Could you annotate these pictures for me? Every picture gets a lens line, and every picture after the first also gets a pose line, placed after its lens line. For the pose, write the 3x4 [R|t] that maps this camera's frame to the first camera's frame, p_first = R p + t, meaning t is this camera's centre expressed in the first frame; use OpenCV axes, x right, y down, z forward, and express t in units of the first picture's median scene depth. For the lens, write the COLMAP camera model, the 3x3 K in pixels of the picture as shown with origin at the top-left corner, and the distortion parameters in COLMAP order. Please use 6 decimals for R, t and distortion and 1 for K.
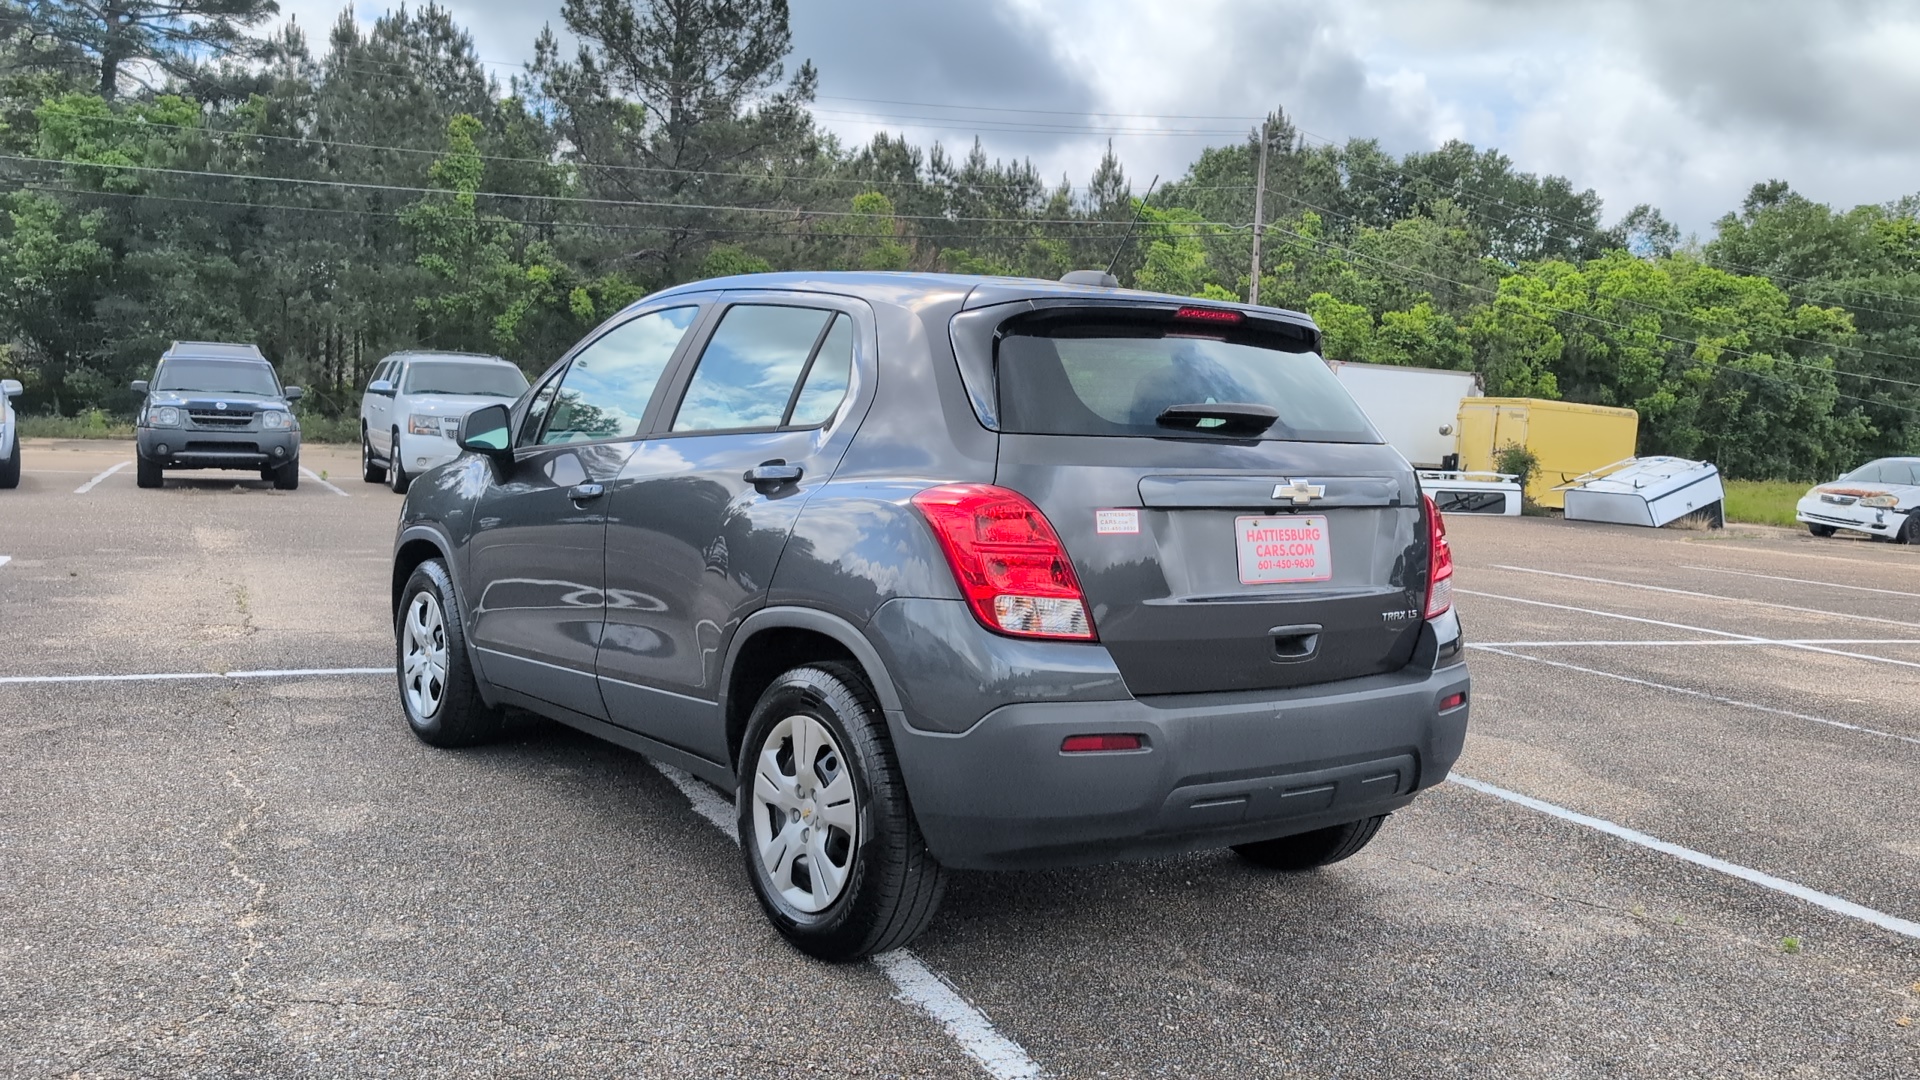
lens RADIAL K [[1629.5, 0, 965.9], [0, 1629.5, 493.4], [0, 0, 1]] dist [0.001461, -0.003192]
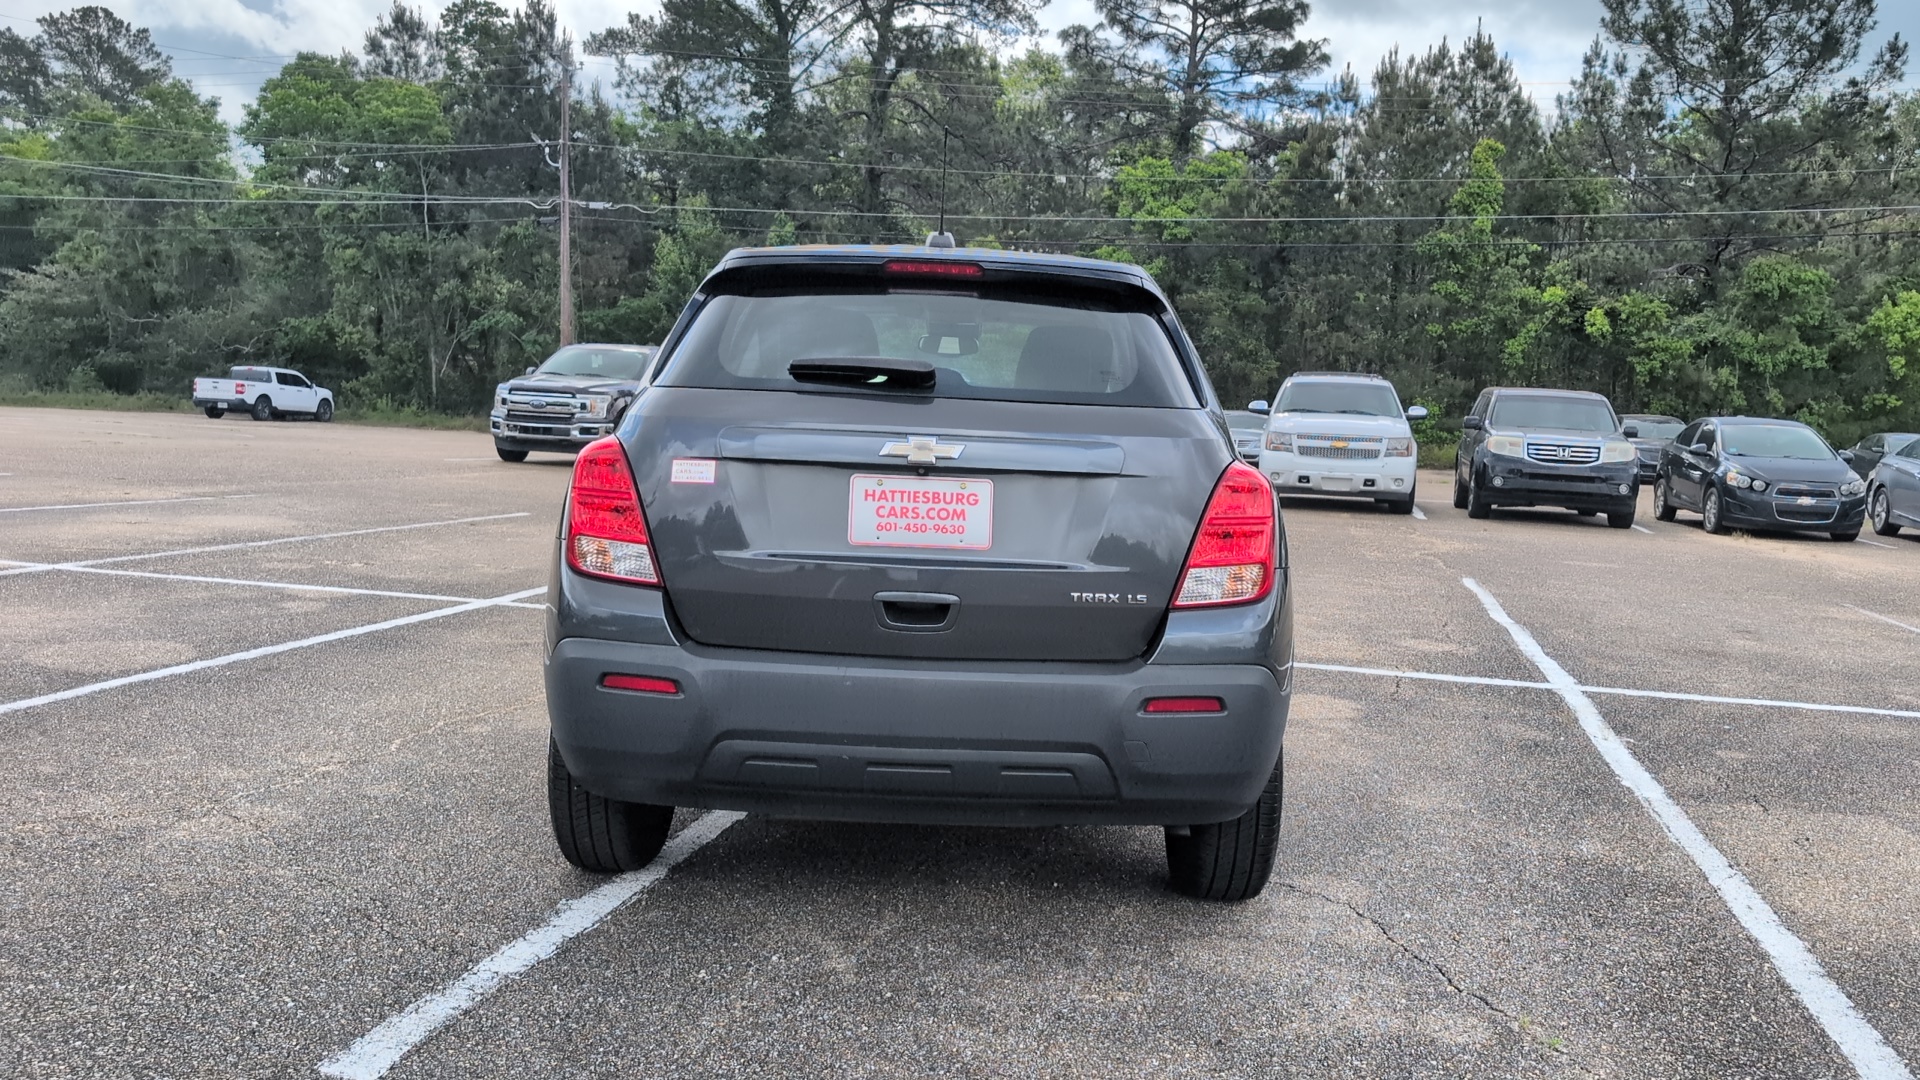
lens RADIAL K [[1629.5, 0, 965.9], [0, 1629.5, 493.4], [0, 0, 1]] dist [0.001461, -0.003192]
pose [[0.791700, 0.023109, -0.610473, 0.056579], [-0.034426, 0.999384, -0.006816, 0.002074], [0.609940, 0.026412, 0.792008, 0.019500]]
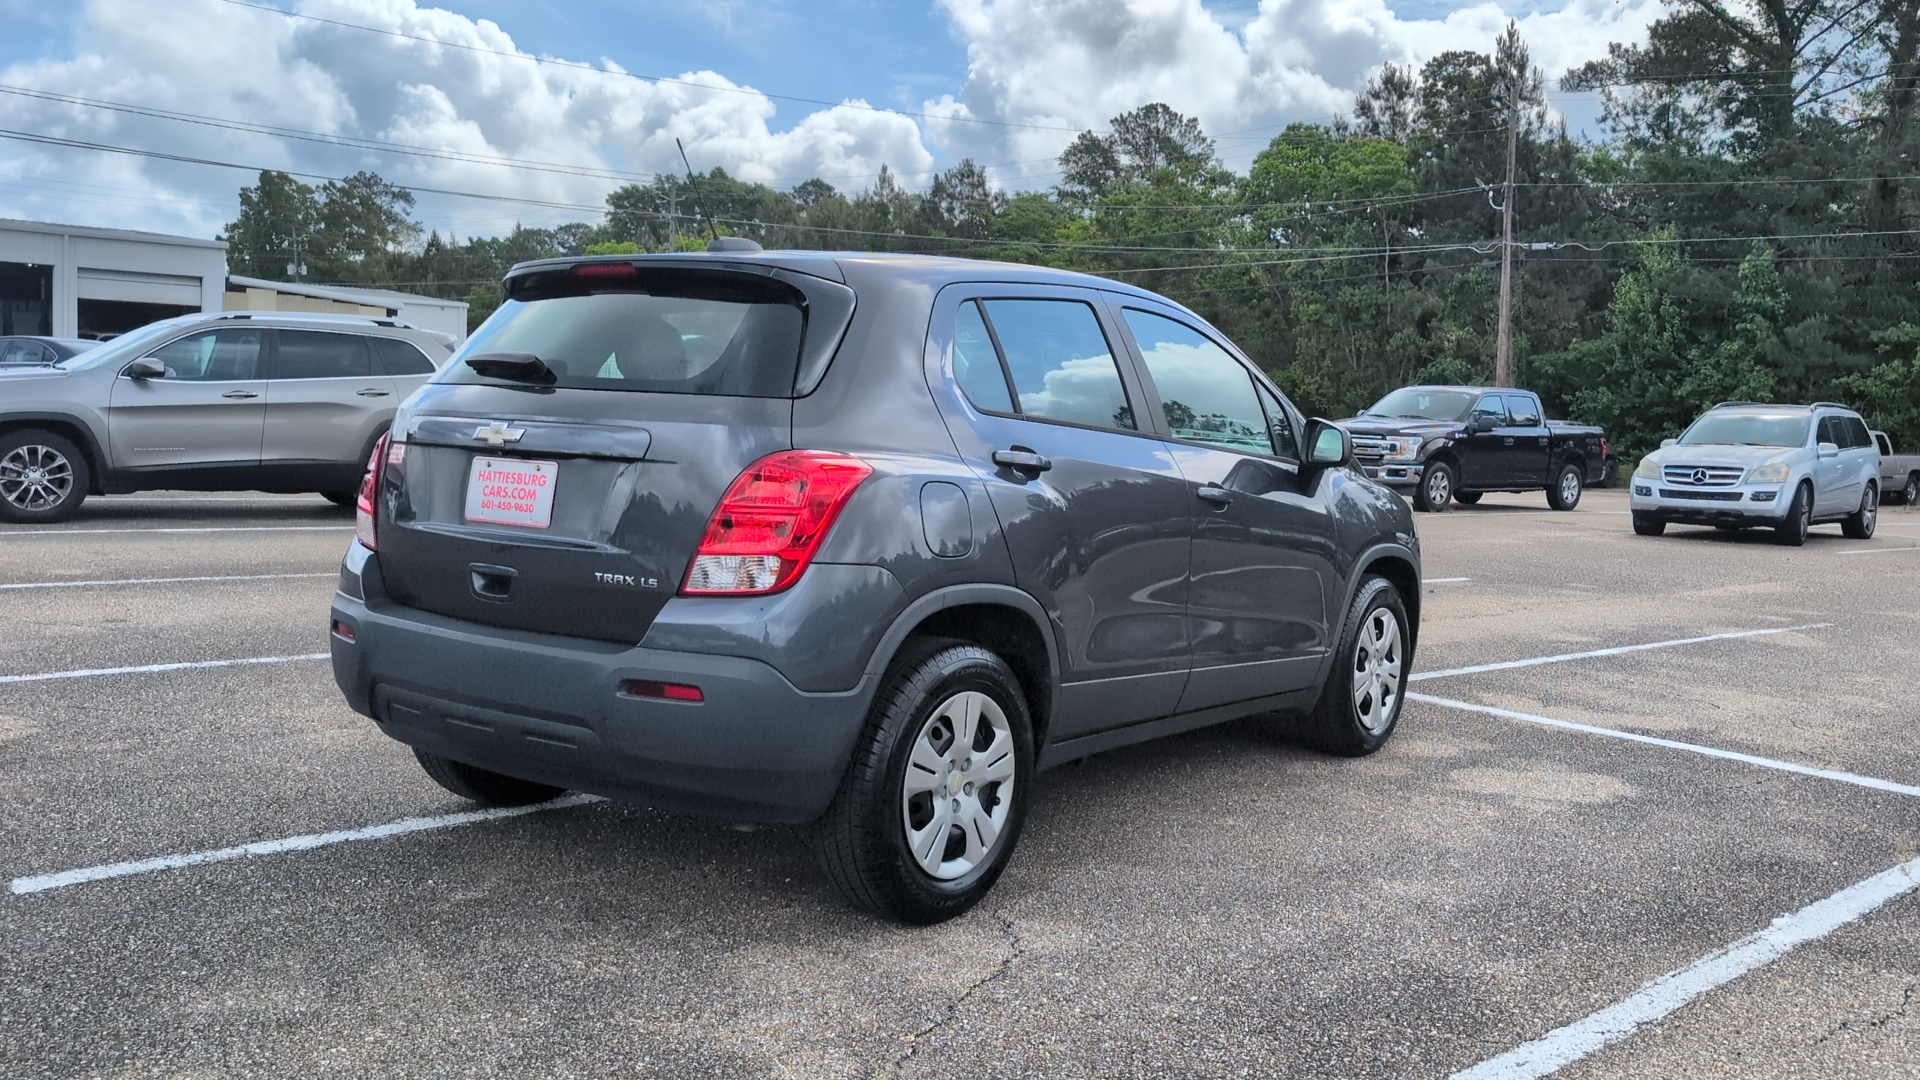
lens RADIAL K [[1629.5, 0, 965.9], [0, 1629.5, 493.4], [0, 0, 1]] dist [0.001461, -0.003192]
pose [[0.284268, 0.014981, -0.958628, 0.090630], [-0.069678, 0.997557, -0.005073, 0.001462], [0.956210, 0.068237, 0.284617, 0.070454]]
